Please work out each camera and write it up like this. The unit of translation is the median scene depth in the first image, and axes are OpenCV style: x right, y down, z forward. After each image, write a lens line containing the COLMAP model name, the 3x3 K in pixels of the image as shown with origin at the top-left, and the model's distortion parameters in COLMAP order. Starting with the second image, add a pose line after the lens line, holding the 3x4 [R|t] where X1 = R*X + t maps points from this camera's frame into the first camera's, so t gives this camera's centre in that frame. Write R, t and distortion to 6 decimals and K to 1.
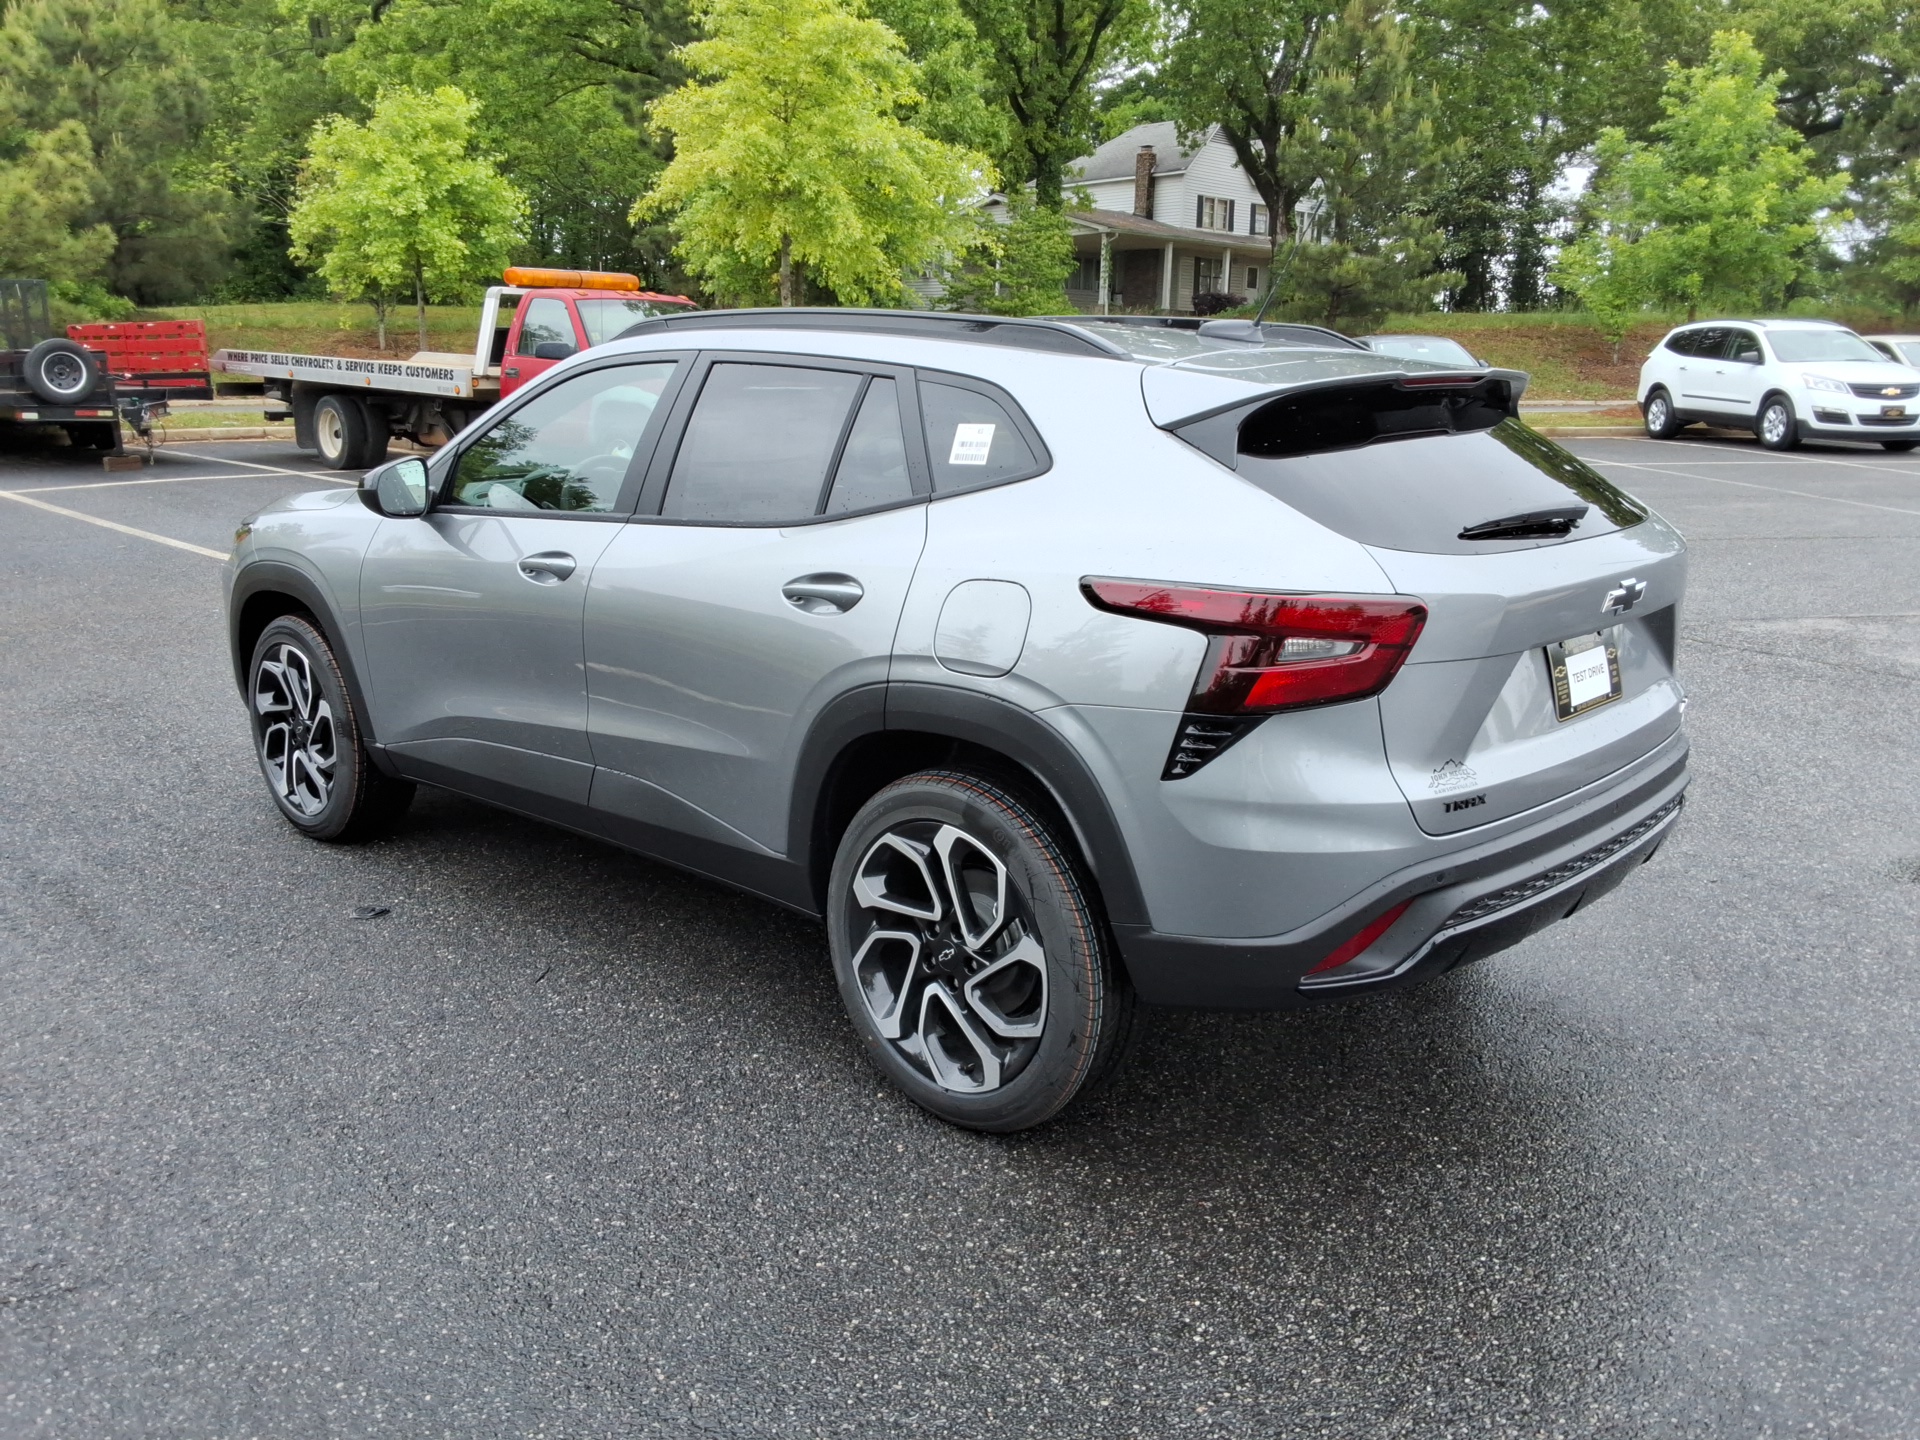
lens RADIAL K [[1576.6, 0, 972.9], [0, 1576.6, 717.8], [0, 0, 1]] dist [0.152057, -0.185723]
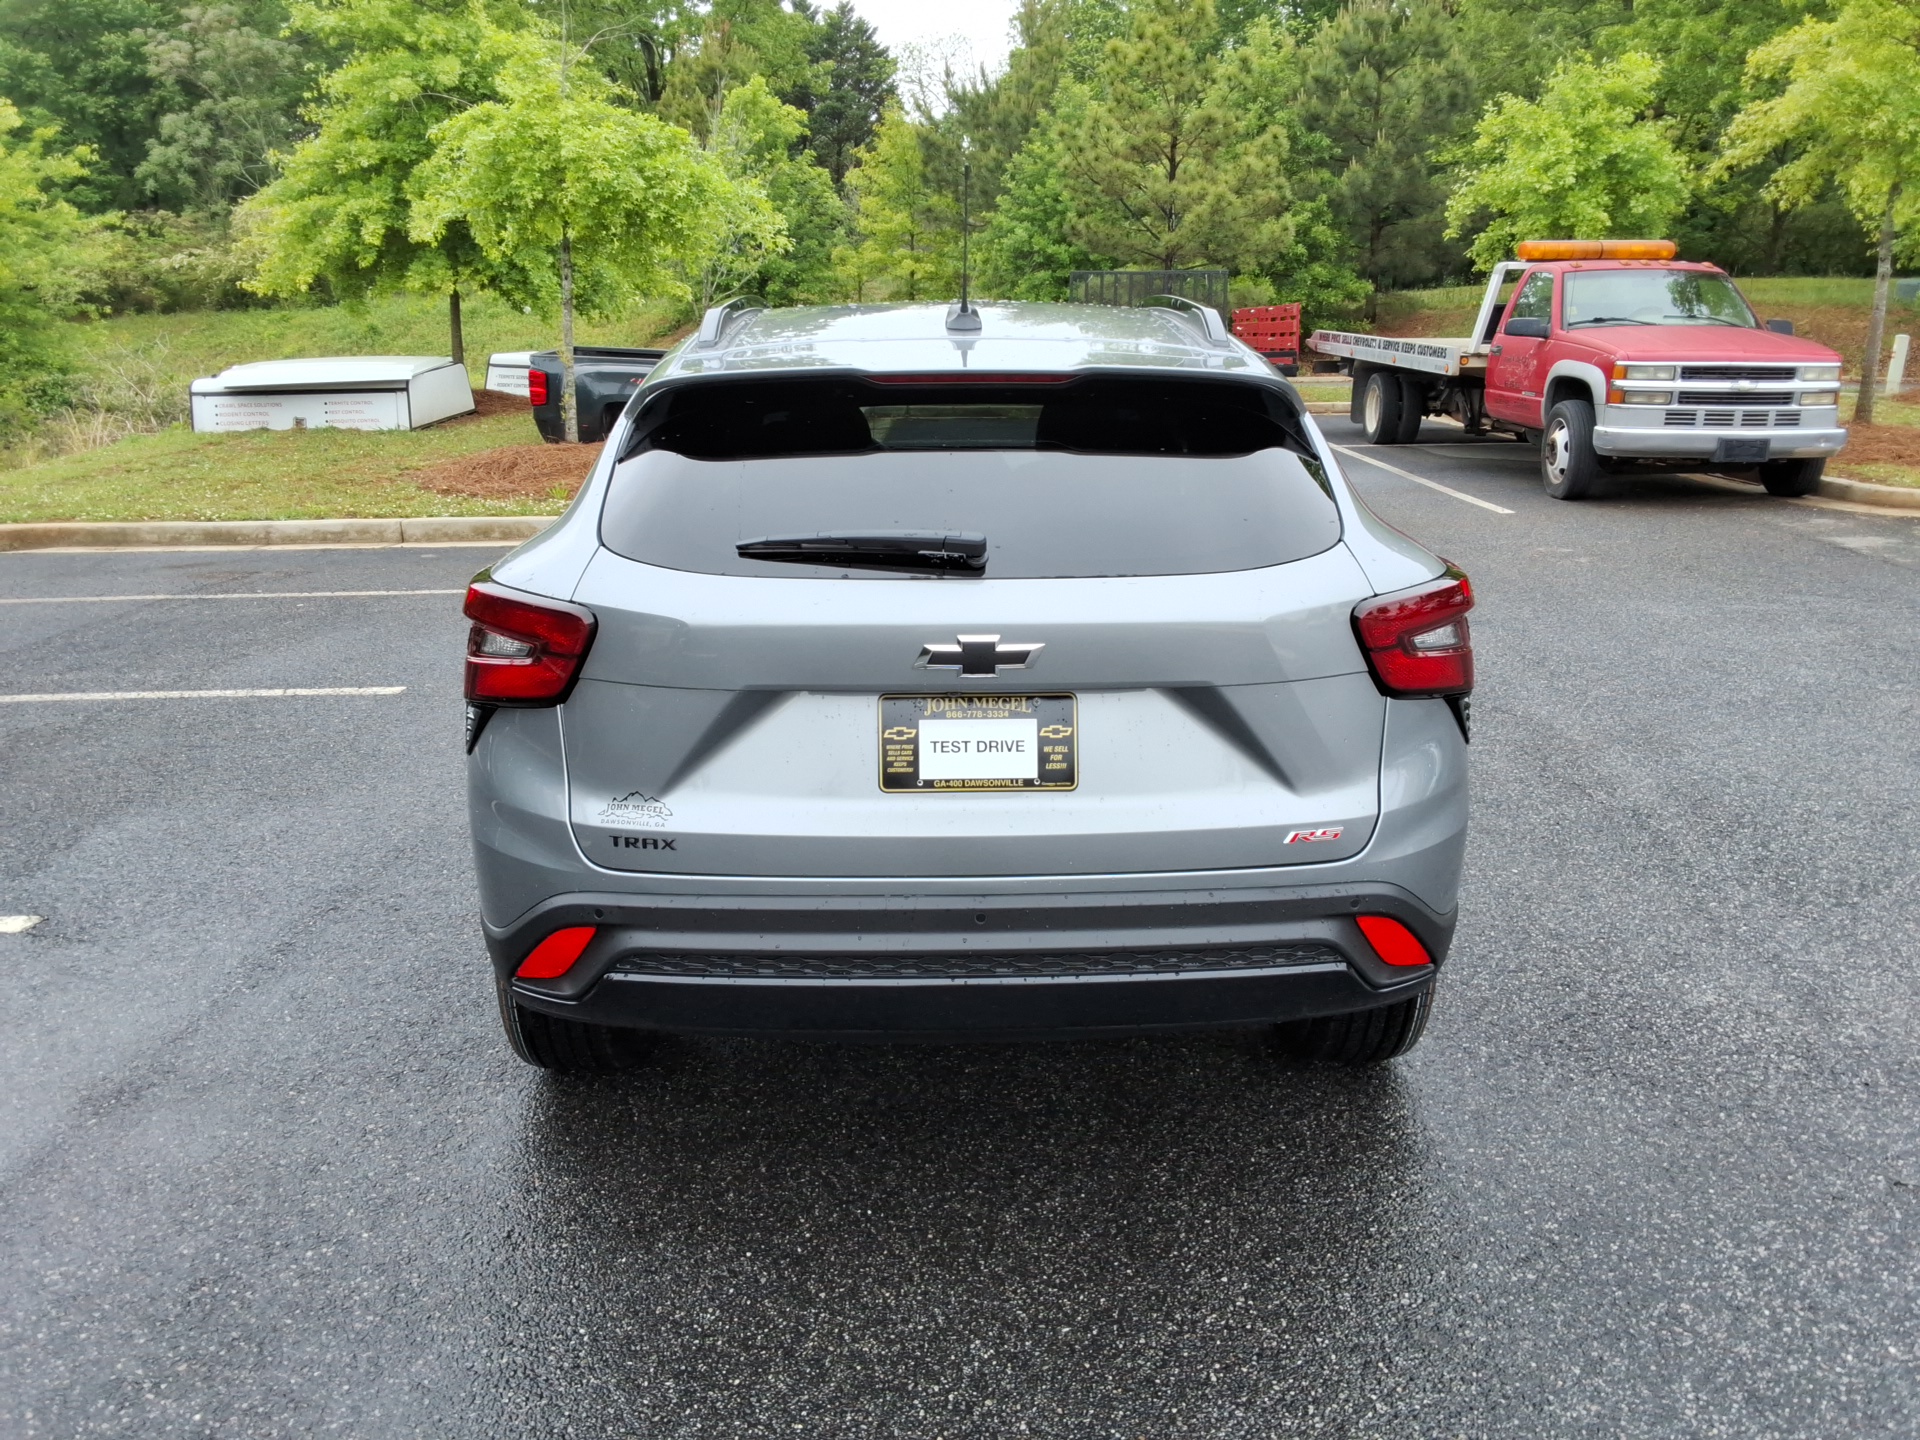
lens RADIAL K [[1576.6, 0, 972.9], [0, 1576.6, 717.8], [0, 0, 1]] dist [0.152057, -0.185723]
pose [[0.714662, 0.172774, -0.677796, 0.119951], [-0.163308, 0.983447, 0.078495, -0.013545], [0.680138, 0.054592, 0.731048, 0.053717]]
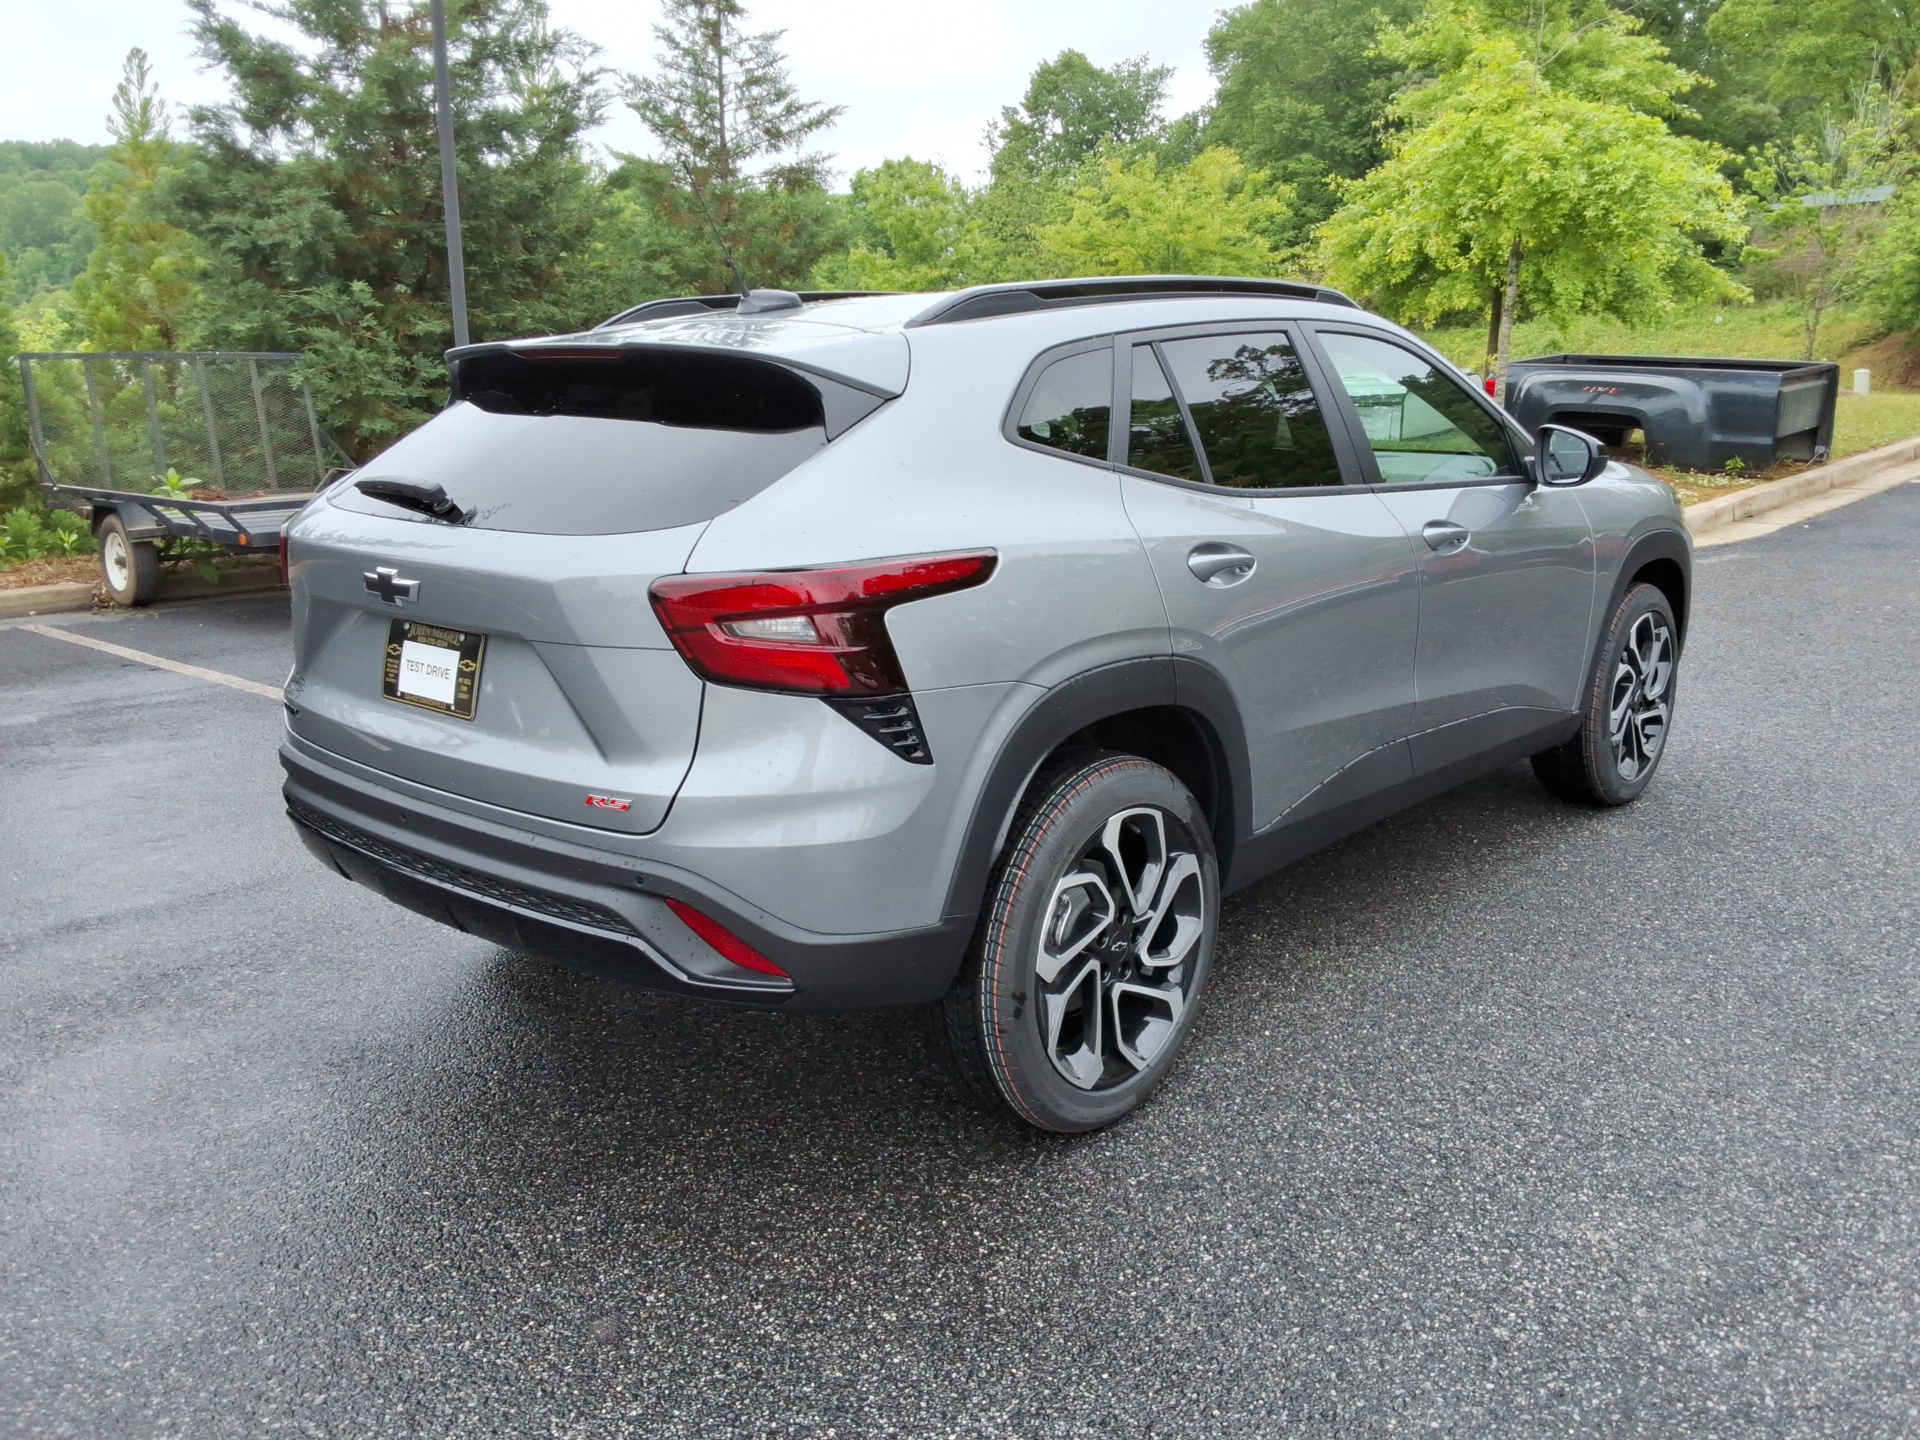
lens RADIAL K [[1576.6, 0, 972.9], [0, 1576.6, 717.8], [0, 0, 1]] dist [0.152057, -0.185723]
pose [[0.061632, 0.233989, -0.970284, 0.173044], [-0.225824, 0.950192, 0.214800, -0.036424], [0.972216, 0.205875, 0.111403, 0.162505]]
